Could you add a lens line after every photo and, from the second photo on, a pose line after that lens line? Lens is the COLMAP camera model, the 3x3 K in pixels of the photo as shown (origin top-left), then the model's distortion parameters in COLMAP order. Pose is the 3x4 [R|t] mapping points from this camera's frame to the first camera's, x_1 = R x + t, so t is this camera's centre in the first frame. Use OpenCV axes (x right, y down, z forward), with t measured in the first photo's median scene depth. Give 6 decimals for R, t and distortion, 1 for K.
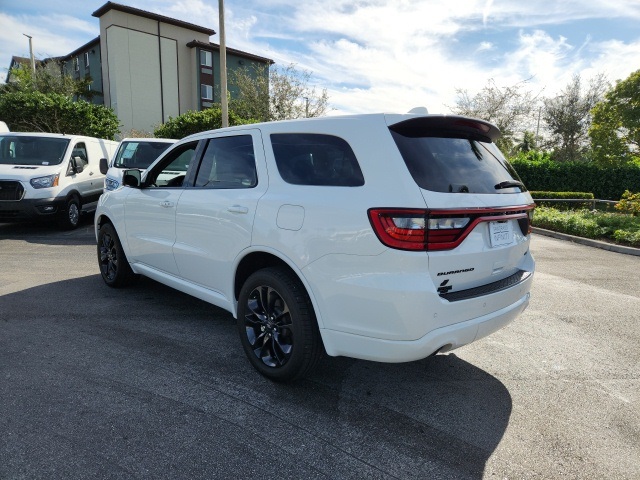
lens RADIAL K [[430.2, 0, 320.0], [0, 430.2, 240.0], [0, 0, 1]] dist [0.064296, -0.053790]
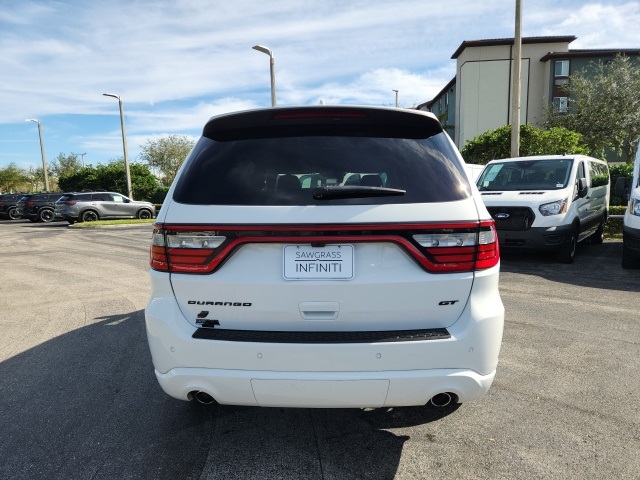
lens RADIAL K [[428.1, 0, 320.0], [0, 428.1, 240.0], [0, 0, 1]] dist [0.017756, -0.001174]
pose [[0.681202, 0.032142, -0.731390, 0.877069], [-0.071052, 0.997222, -0.022352, -0.033271], [0.728640, 0.067193, 0.681593, 0.511491]]
